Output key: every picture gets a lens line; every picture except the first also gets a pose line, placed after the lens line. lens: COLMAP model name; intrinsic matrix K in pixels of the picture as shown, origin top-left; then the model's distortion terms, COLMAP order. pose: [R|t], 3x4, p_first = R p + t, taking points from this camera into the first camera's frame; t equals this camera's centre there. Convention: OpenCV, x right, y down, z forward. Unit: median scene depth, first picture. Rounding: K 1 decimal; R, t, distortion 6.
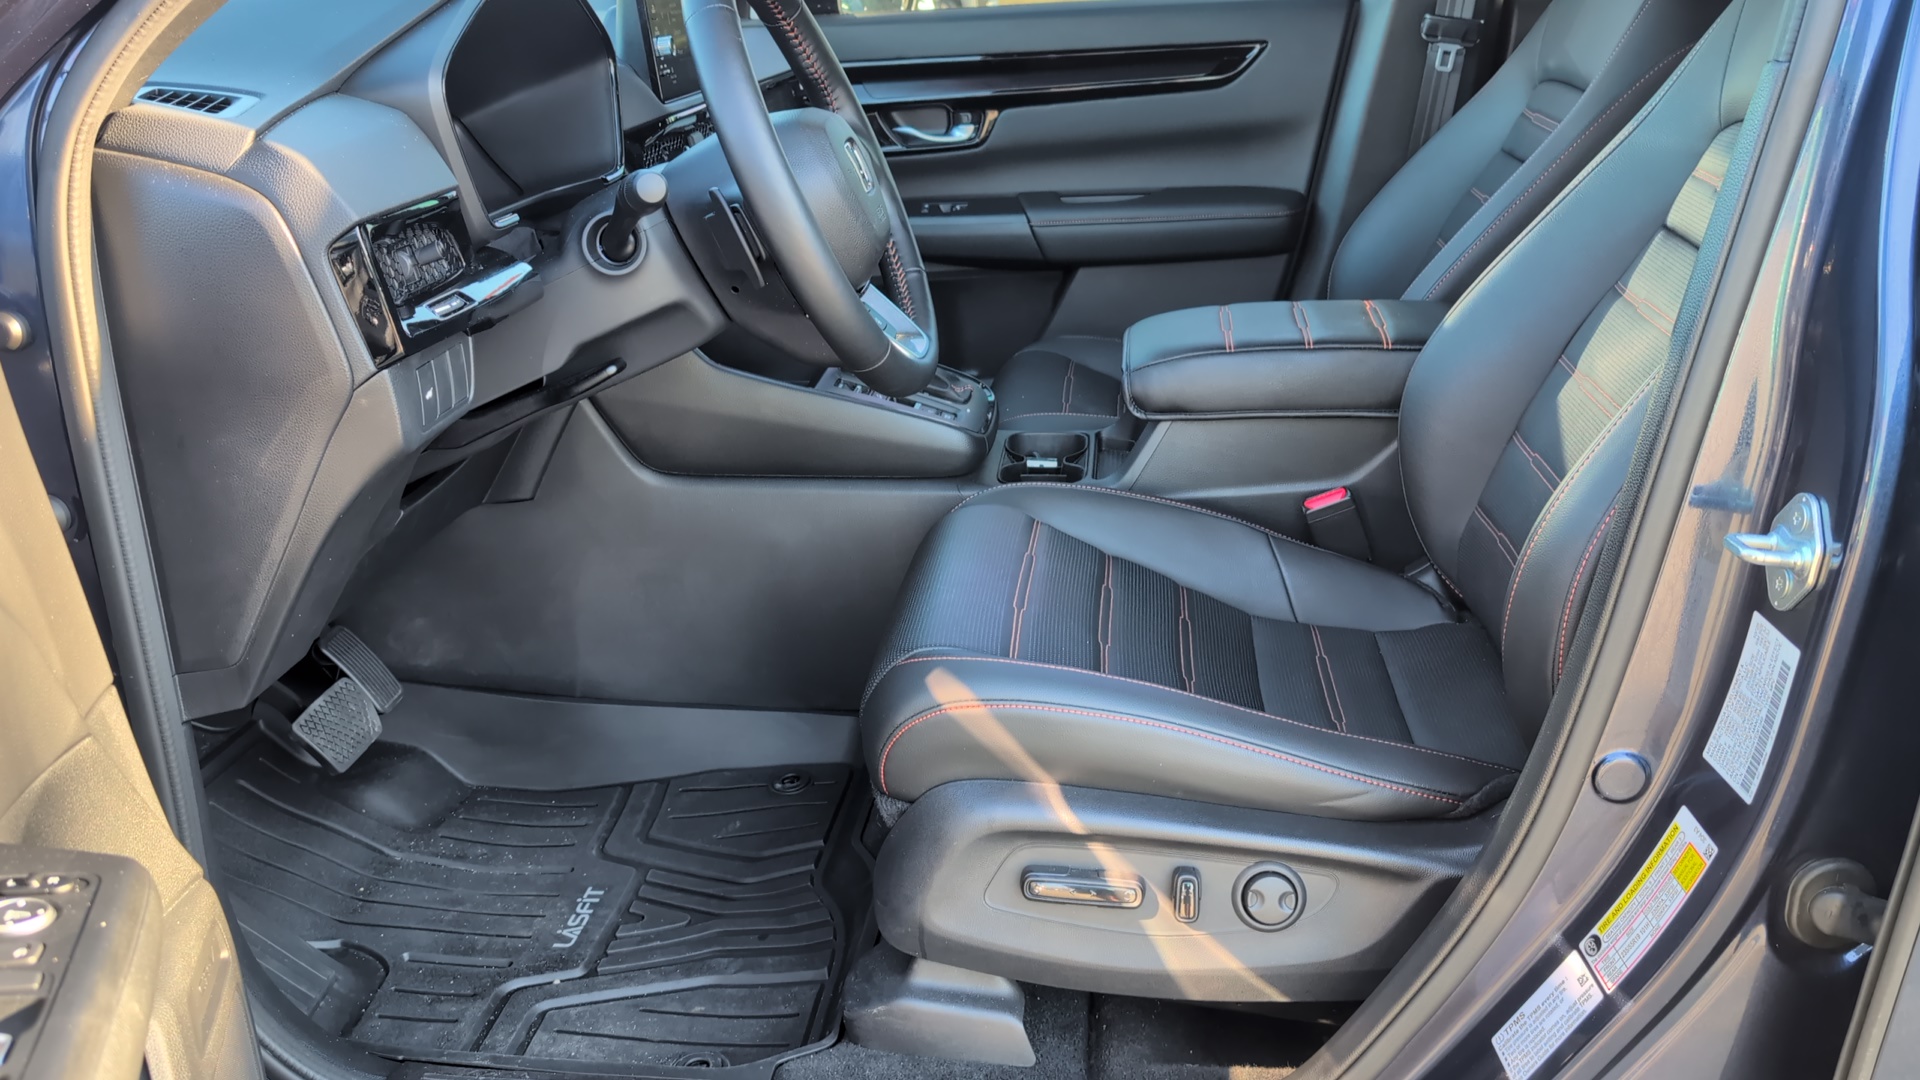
lens RADIAL K [[1600.4, 0, 961.9], [0, 1600.4, 545.8], [0, 0, 1]] dist [-0.001607, -0.013660]
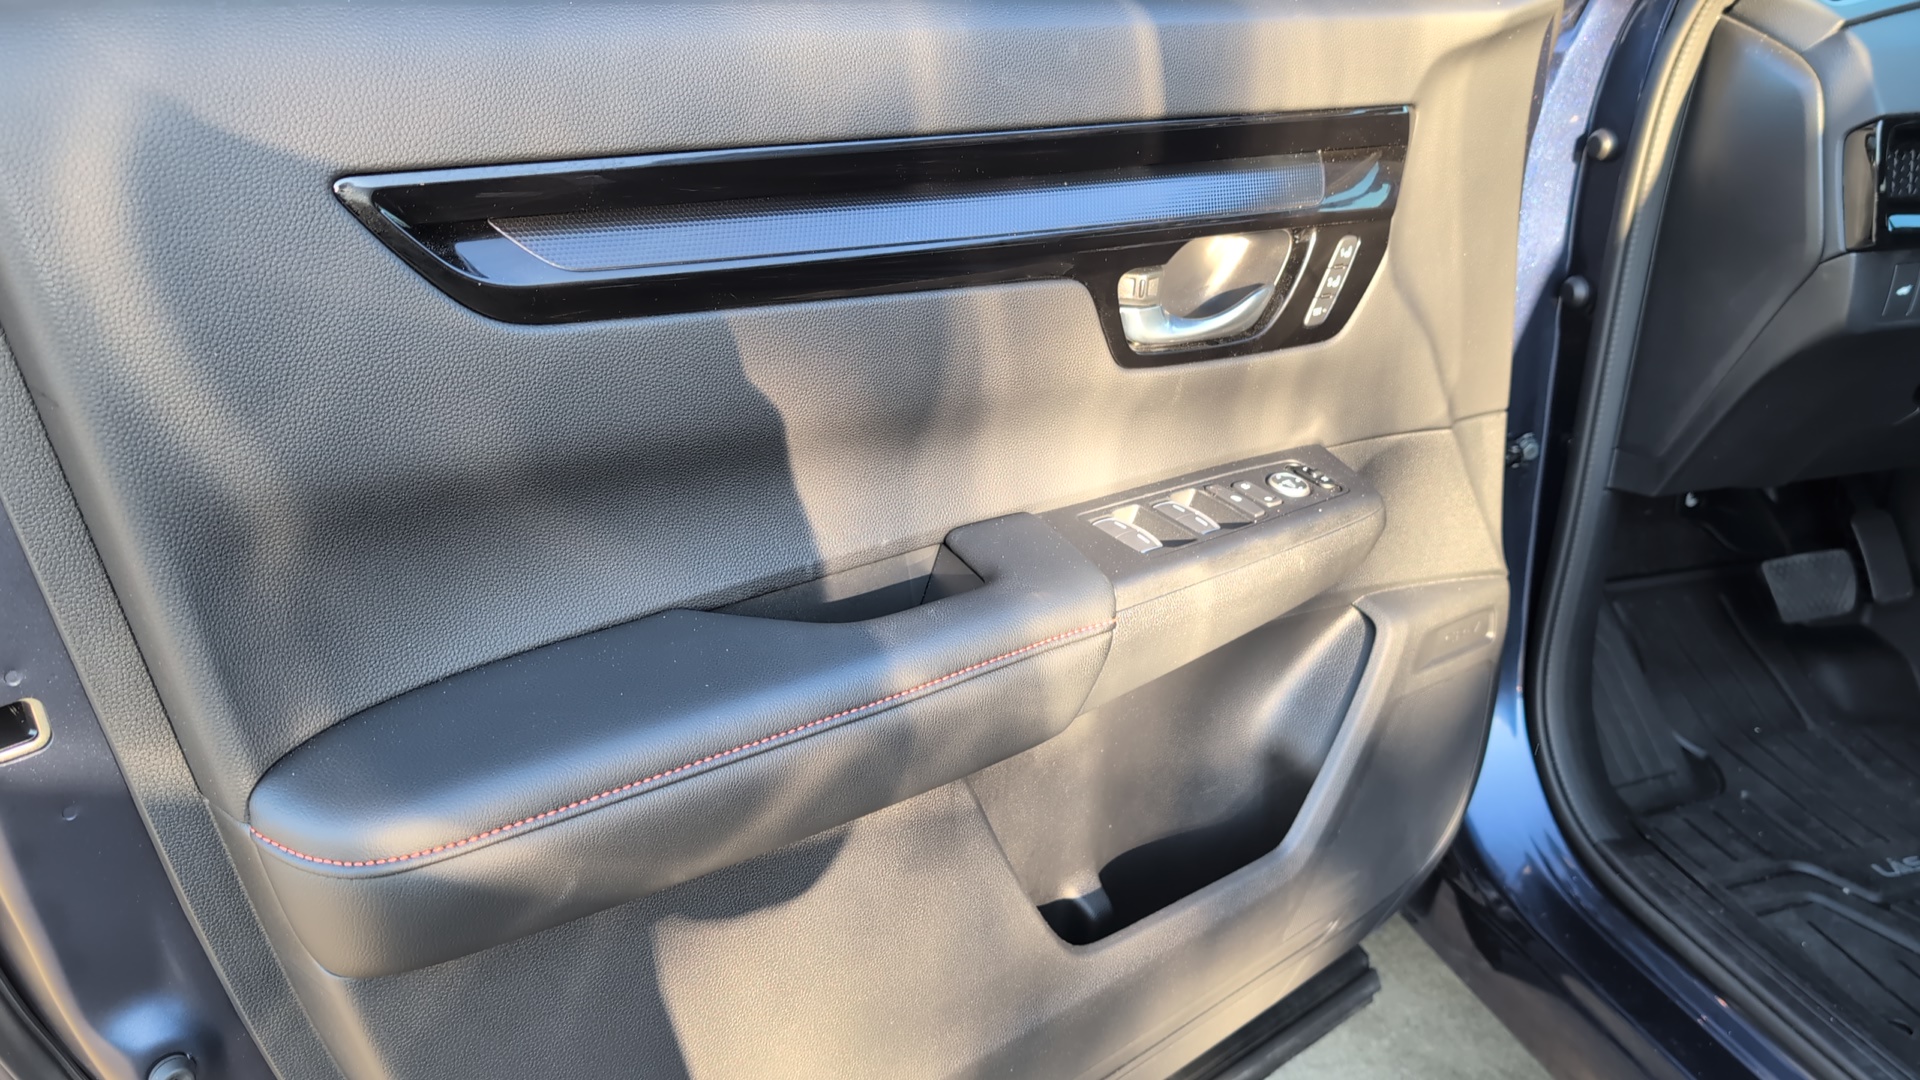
lens RADIAL K [[1600.4, 0, 968.0], [0, 1600.4, 552.8], [0, 0, 1]] dist [-0.001607, -0.013660]
pose [[0.425326, 0.412302, -0.805670, 0.255282], [-0.337413, 0.898263, 0.281561, -0.020684], [0.839792, 0.152088, 0.521171, -0.039196]]
